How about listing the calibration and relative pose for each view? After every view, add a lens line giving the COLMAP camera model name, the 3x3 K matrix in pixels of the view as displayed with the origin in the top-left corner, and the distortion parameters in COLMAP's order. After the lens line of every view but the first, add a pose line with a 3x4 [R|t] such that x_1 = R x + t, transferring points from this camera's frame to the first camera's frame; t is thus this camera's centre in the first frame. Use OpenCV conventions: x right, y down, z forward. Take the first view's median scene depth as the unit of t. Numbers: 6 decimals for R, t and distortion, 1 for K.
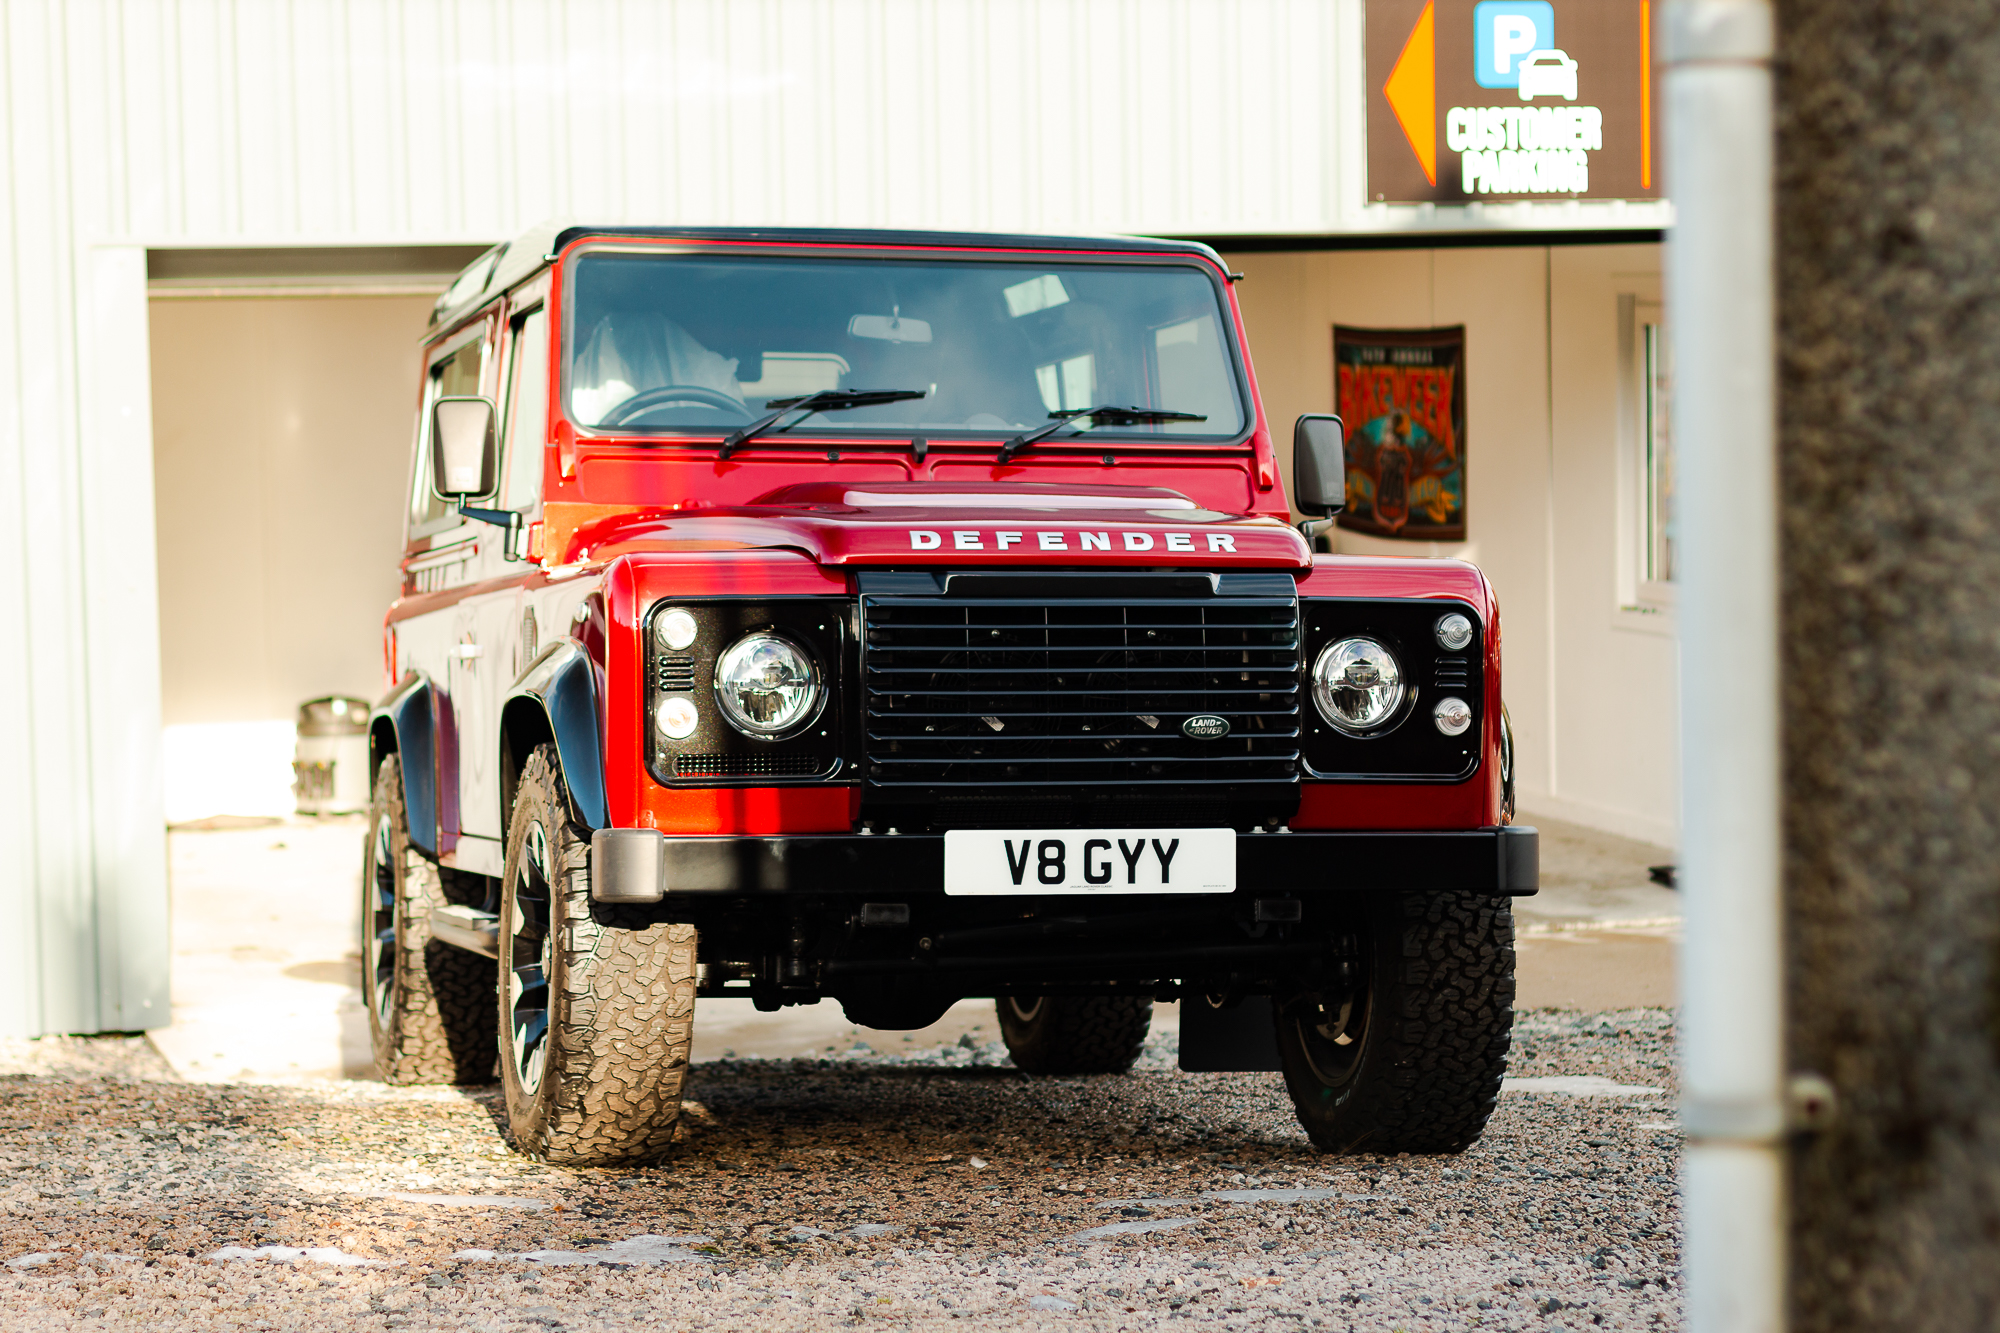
lens RADIAL K [[4656.7, 0, 999.6], [0, 4656.7, 664.7], [0, 0, 1]] dist [-0.008225, 0.000000]
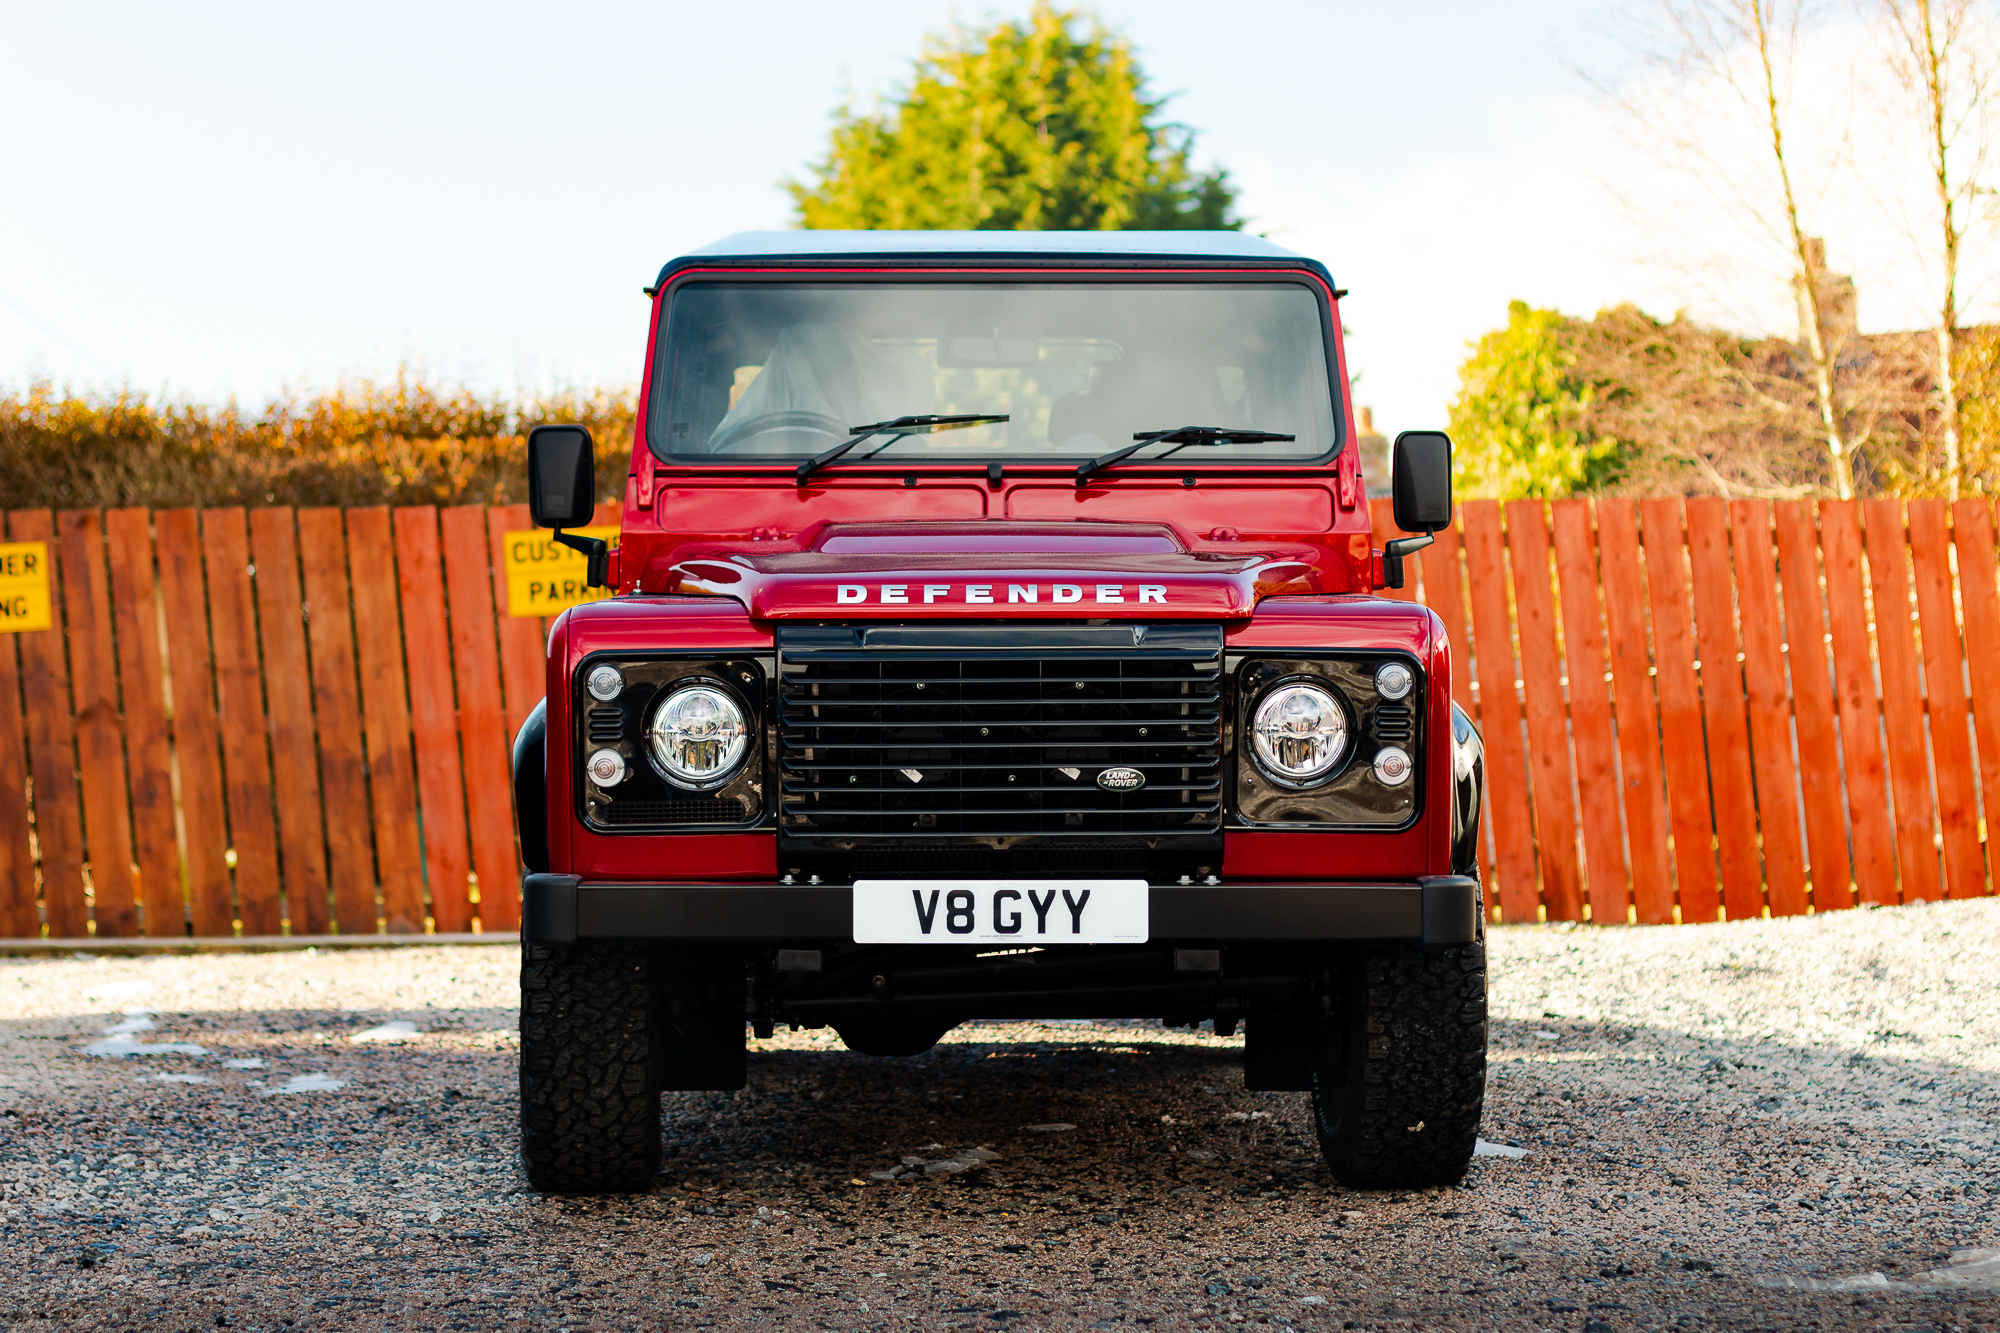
lens RADIAL K [[4656.7, 0, 1005.6], [0, 4656.7, 677.4], [0, 0, 1]] dist [-0.008225, 0.000000]
pose [[0.972491, 0.007267, -0.232826, 0.255016], [0.002655, 0.999103, 0.042273, -0.051576], [0.232924, -0.041729, 0.971599, 0.010508]]
